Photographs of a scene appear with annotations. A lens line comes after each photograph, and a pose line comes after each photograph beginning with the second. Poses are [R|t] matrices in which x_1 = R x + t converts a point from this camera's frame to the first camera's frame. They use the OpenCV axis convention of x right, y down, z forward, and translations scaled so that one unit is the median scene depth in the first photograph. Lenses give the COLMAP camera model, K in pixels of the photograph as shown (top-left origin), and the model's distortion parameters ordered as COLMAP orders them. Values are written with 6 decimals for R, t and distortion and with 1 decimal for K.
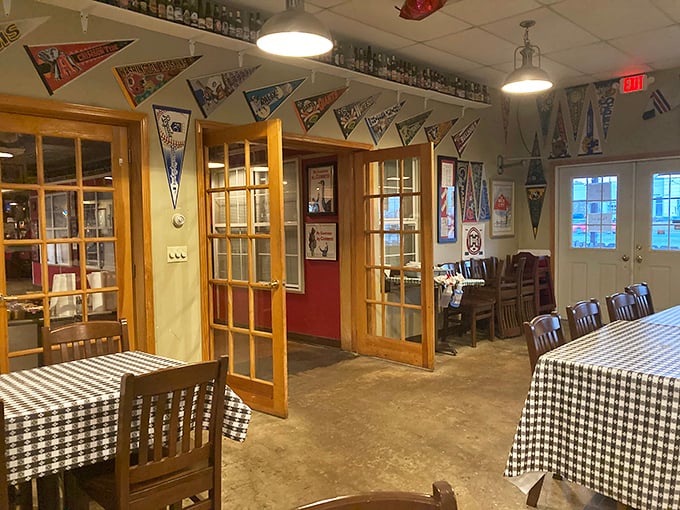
lens RADIAL K [[565.4, 0, 339.4], [0, 565.4, 257.9], [0, 0, 1]] dist [0.016229, -0.001699]
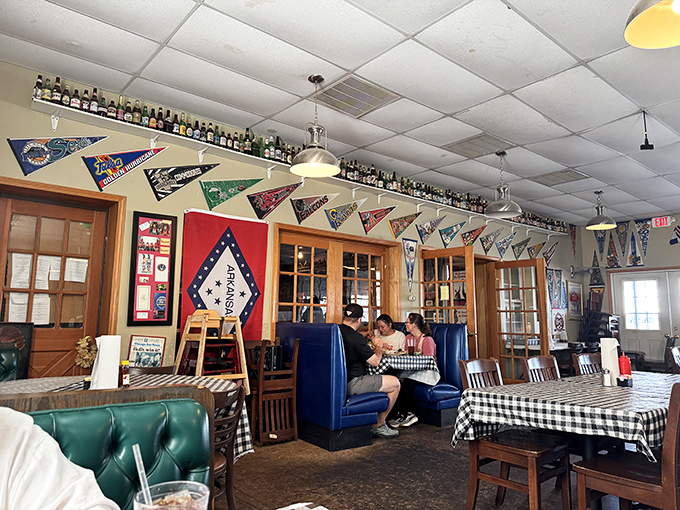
lens RADIAL K [[485.3, 0, 338.9], [0, 485.3, 251.8], [0, 0, 1]] dist [-0.010058, -0.007787]
pose [[0.994138, 0.012568, -0.107385, -0.255938], [-0.033355, 0.980425, -0.194047, 0.070368], [0.102844, 0.196492, 0.975097, -0.426161]]
